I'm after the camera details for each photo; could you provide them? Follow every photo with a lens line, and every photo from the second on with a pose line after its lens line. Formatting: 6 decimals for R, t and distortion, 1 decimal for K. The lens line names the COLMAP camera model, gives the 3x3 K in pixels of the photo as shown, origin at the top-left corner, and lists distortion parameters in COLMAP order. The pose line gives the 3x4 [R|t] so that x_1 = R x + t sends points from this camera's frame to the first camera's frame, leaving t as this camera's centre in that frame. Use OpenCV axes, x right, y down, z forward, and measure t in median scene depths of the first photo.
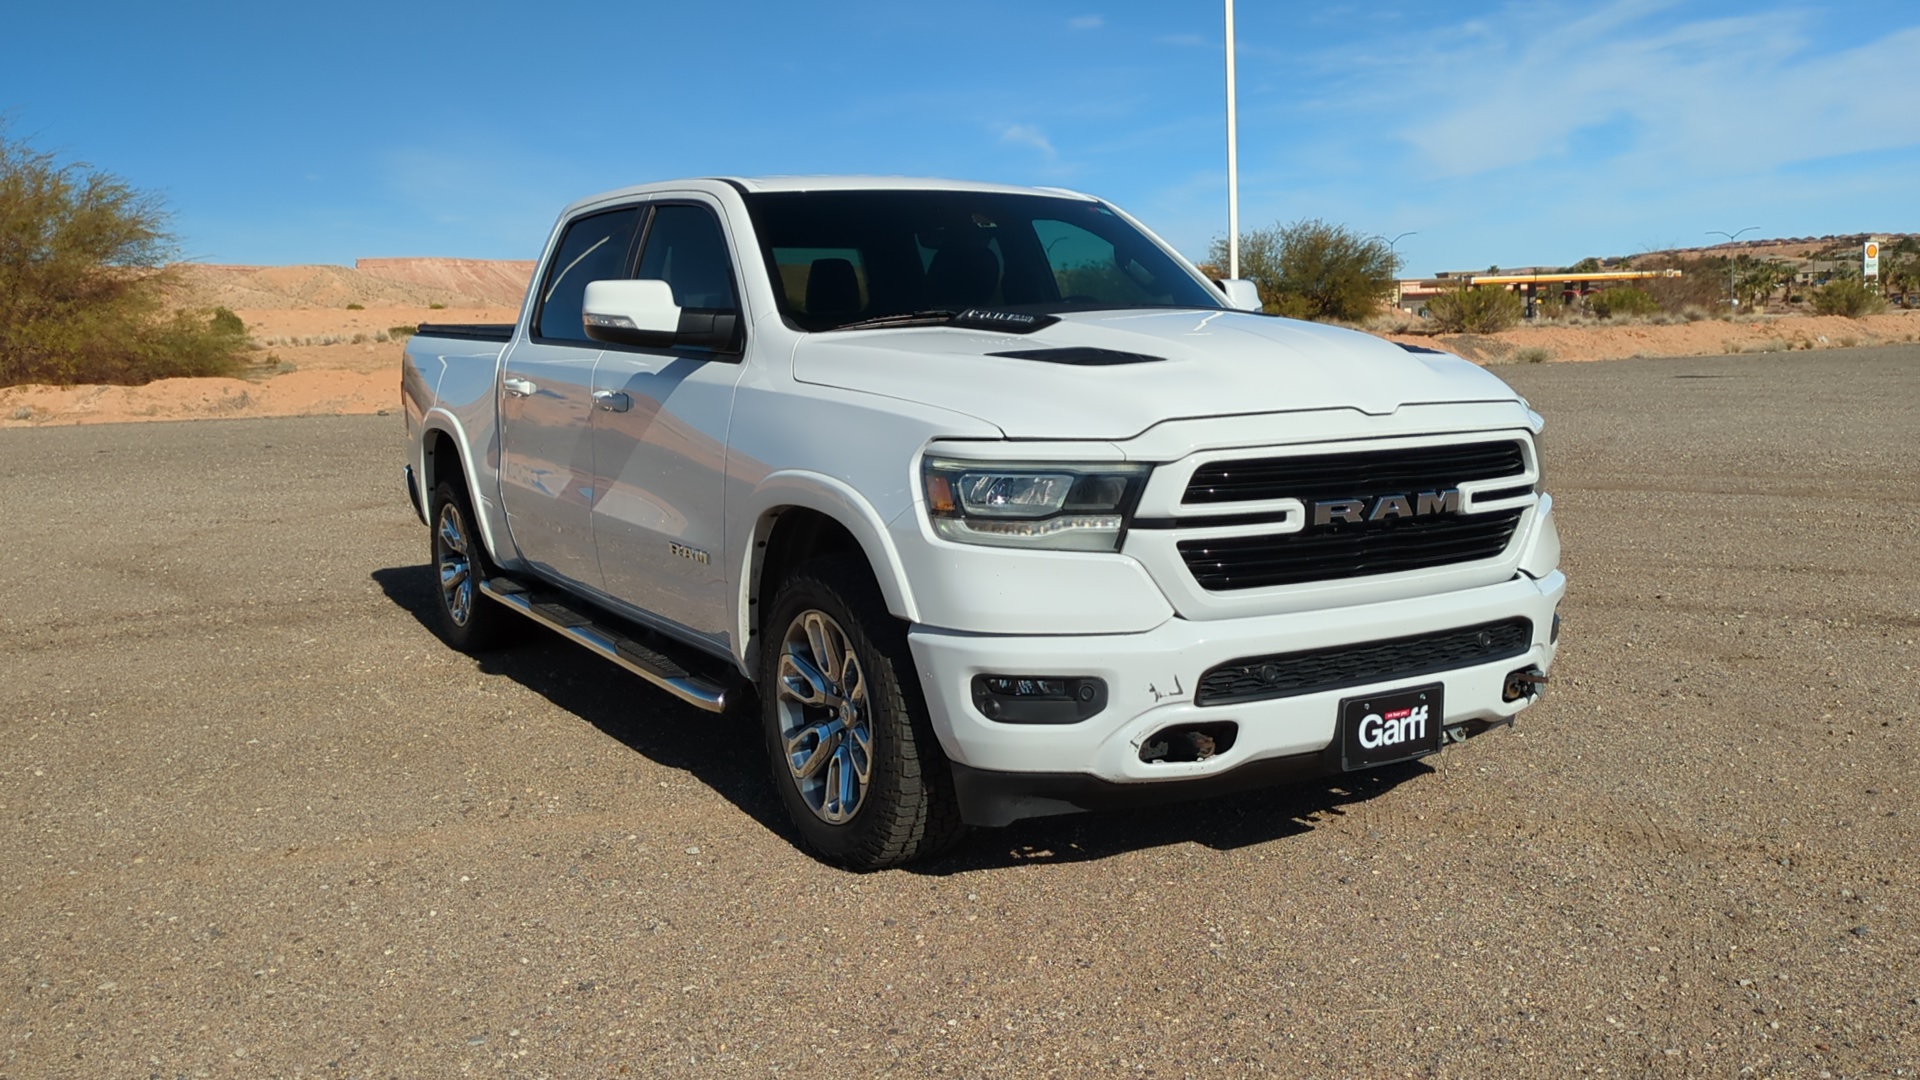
lens RADIAL K [[1692.4, 0, 1000.9], [0, 1692.4, 541.6], [0, 0, 1]] dist [0.044691, -0.098022]
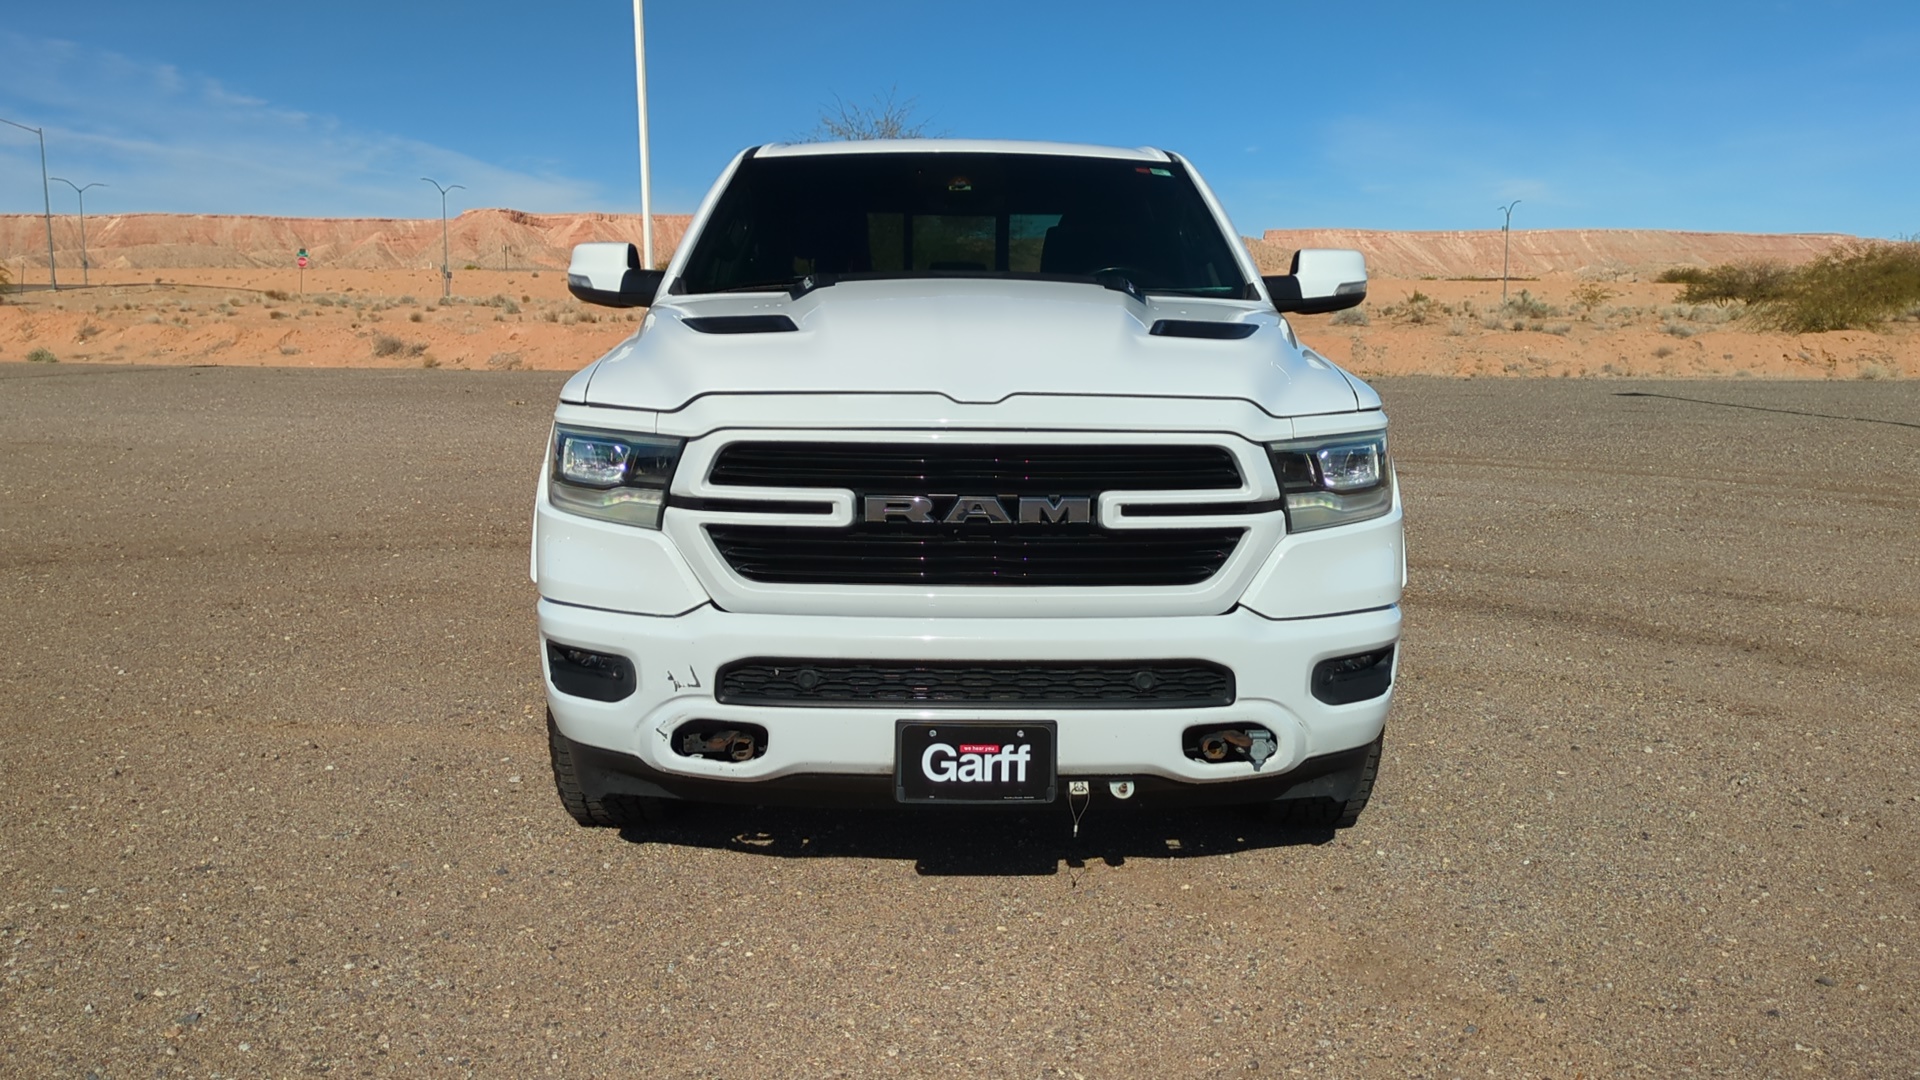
lens RADIAL K [[1676.6, 0, 961.3], [0, 1676.6, 545.4], [0, 0, 1]] dist [0.022645, 0.001366]
pose [[0.863664, 0.096911, -0.494665, 0.650951], [-0.087723, 0.995266, 0.041825, -0.037418], [0.496376, 0.007270, 0.868077, 0.254642]]
